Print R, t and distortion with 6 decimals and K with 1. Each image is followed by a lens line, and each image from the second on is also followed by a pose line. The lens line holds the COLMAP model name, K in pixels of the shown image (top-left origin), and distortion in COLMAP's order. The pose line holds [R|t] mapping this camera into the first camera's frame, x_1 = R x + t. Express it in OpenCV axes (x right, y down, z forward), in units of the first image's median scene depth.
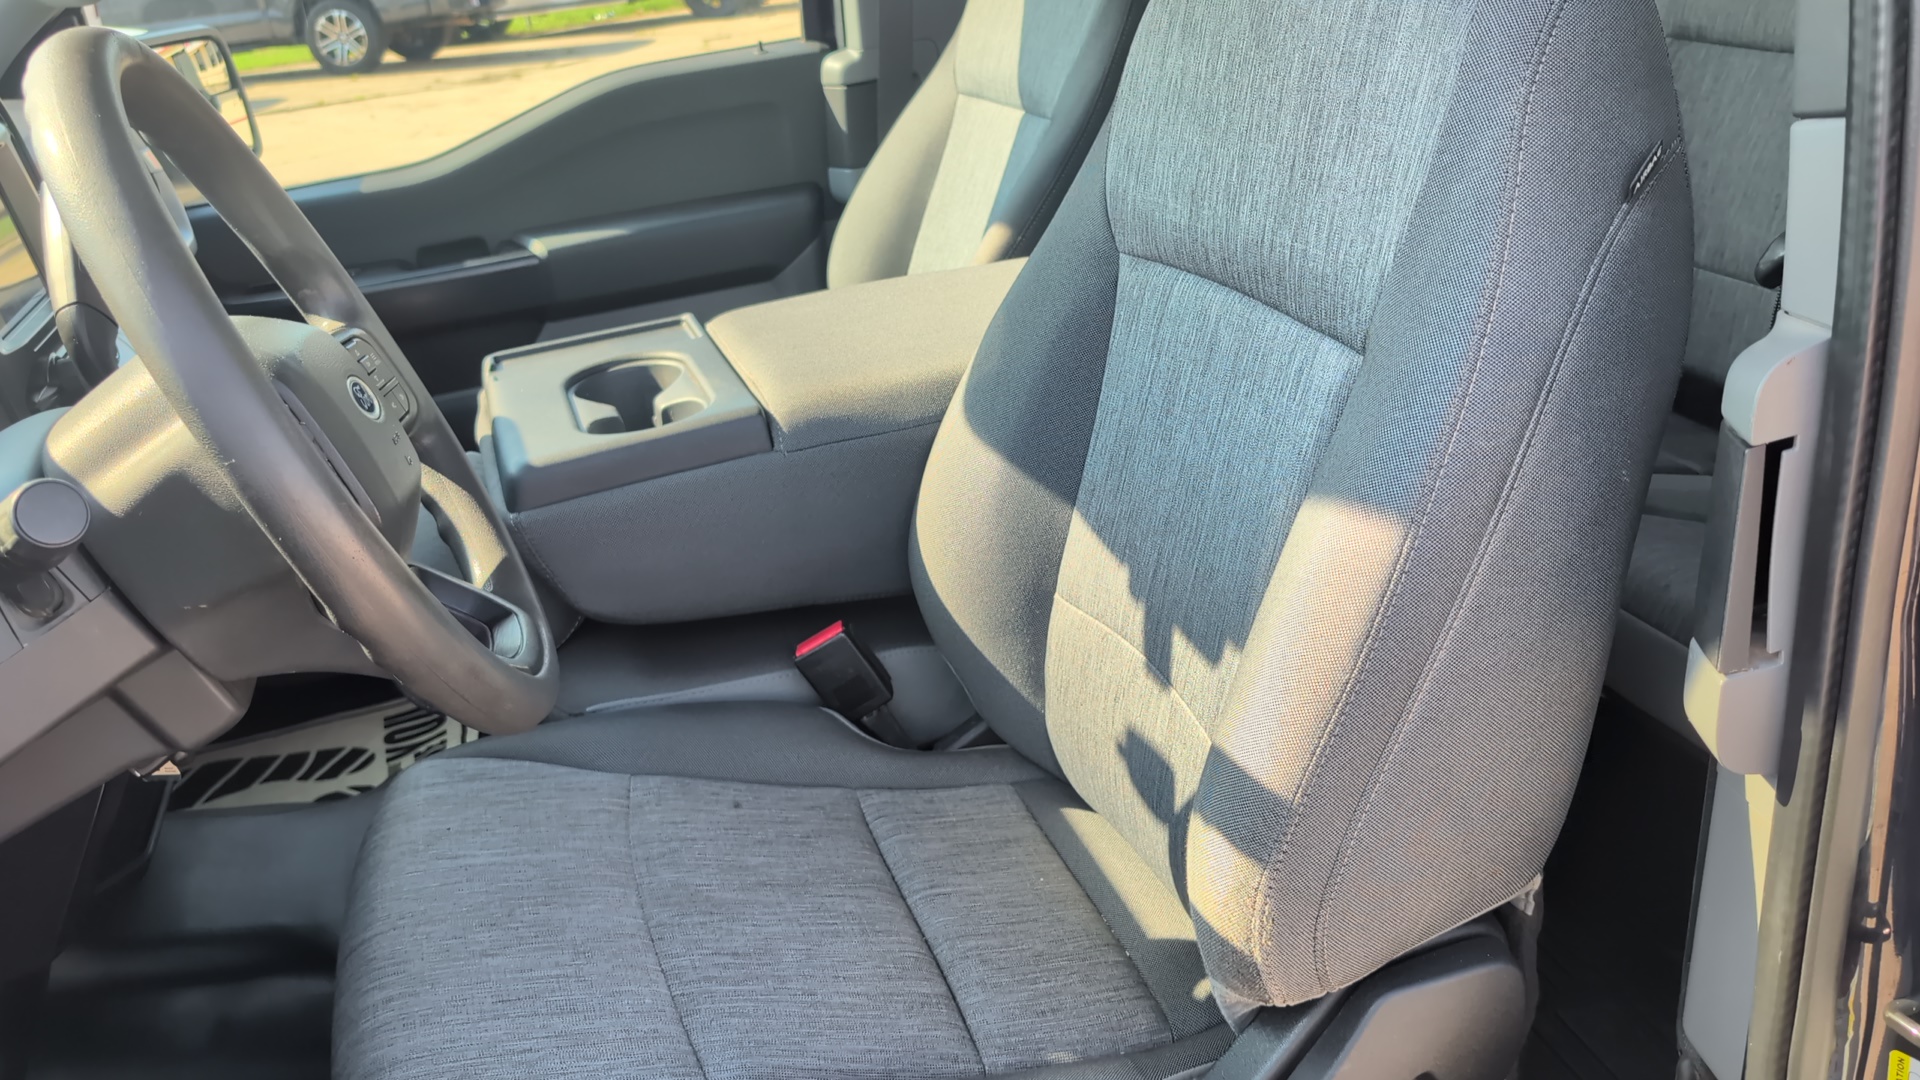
lens RADIAL K [[1612.3, 0, 946.8], [0, 1612.3, 538.2], [0, 0, 1]] dist [0.018815, -0.046474]
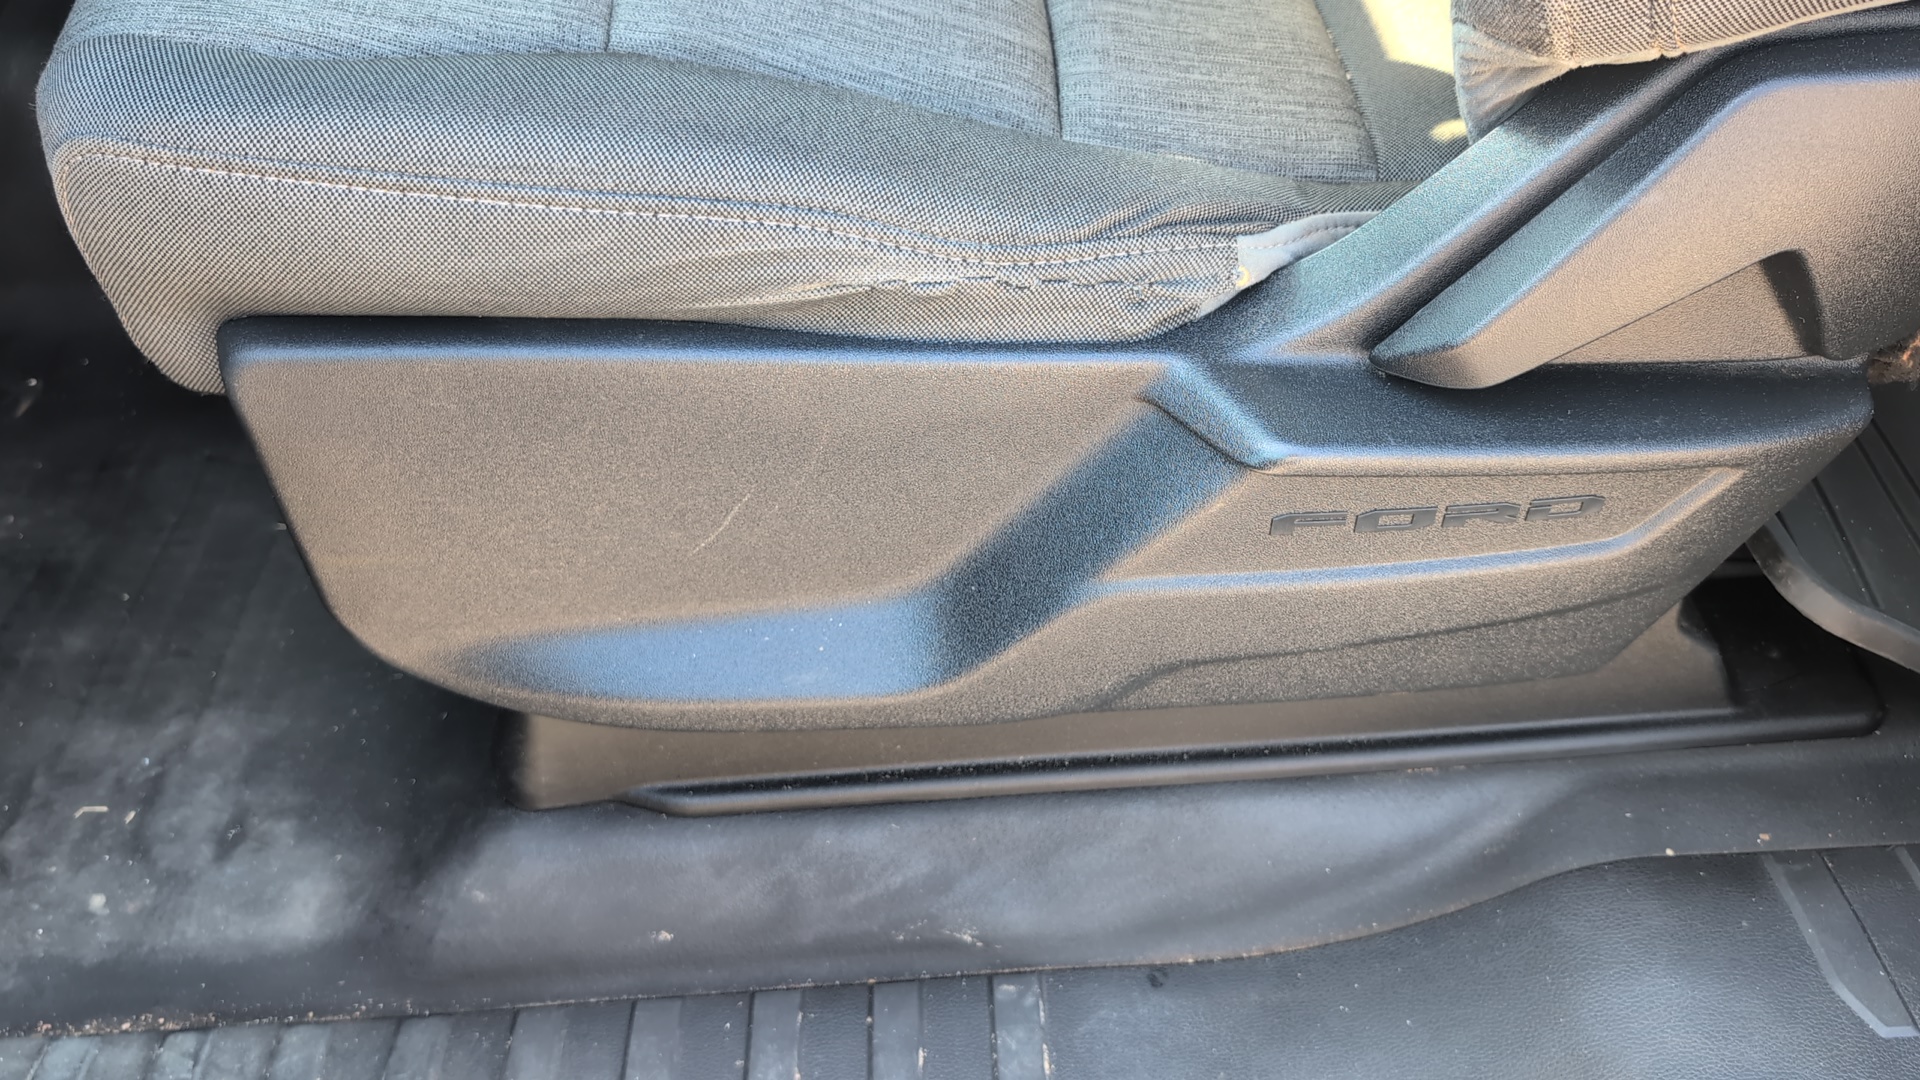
lens RADIAL K [[1612.3, 0, 955.3], [0, 1612.3, 539.4], [0, 0, 1]] dist [0.018815, -0.046474]
pose [[0.958128, 0.234676, -0.164065, 0.115941], [-0.164829, 0.920550, 0.354145, 0.236674], [0.234139, -0.312274, 0.920687, 0.336695]]
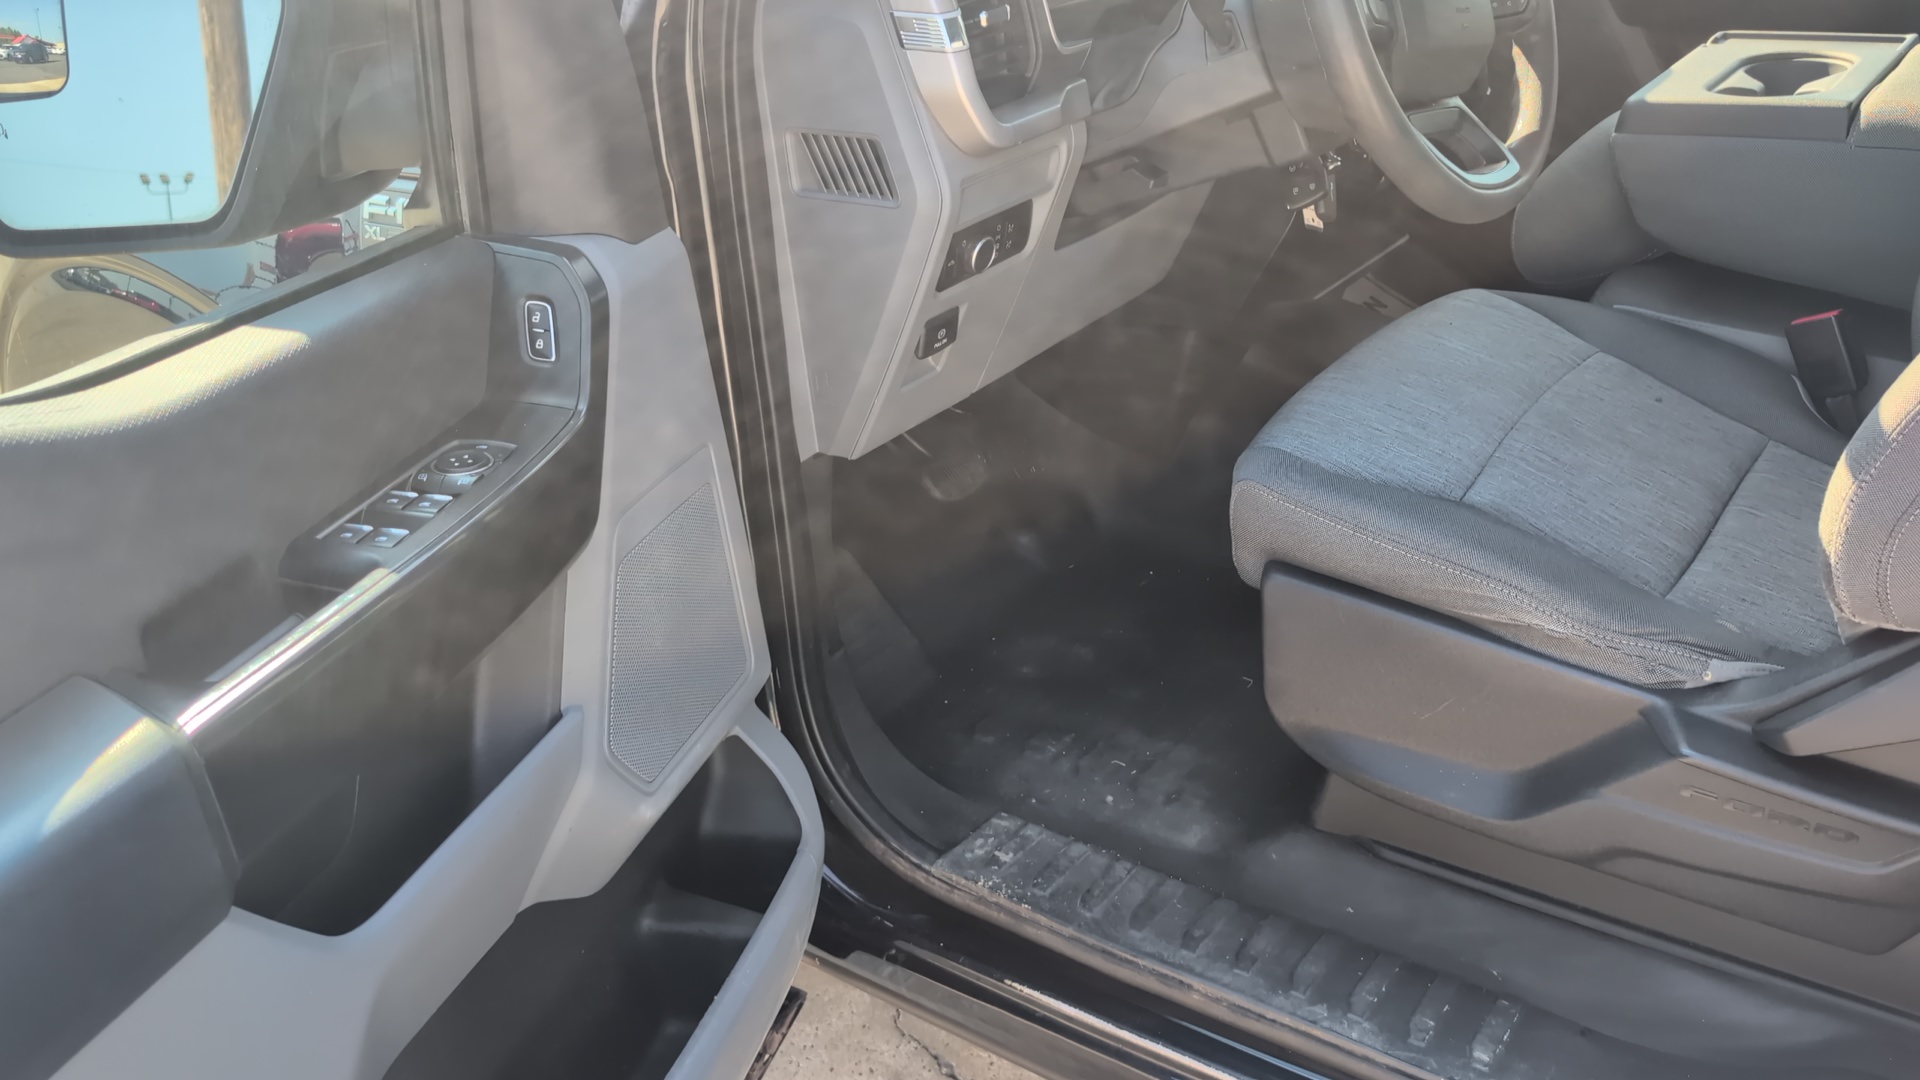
lens RADIAL K [[1612.3, 0, 956.4], [0, 1612.3, 540.5], [0, 0, 1]] dist [0.018815, -0.046474]
pose [[0.588570, 0.431350, -0.683756, 0.524903], [-0.316416, 0.901204, 0.296161, 0.074270], [0.743953, 0.042040, 0.666908, -0.280258]]
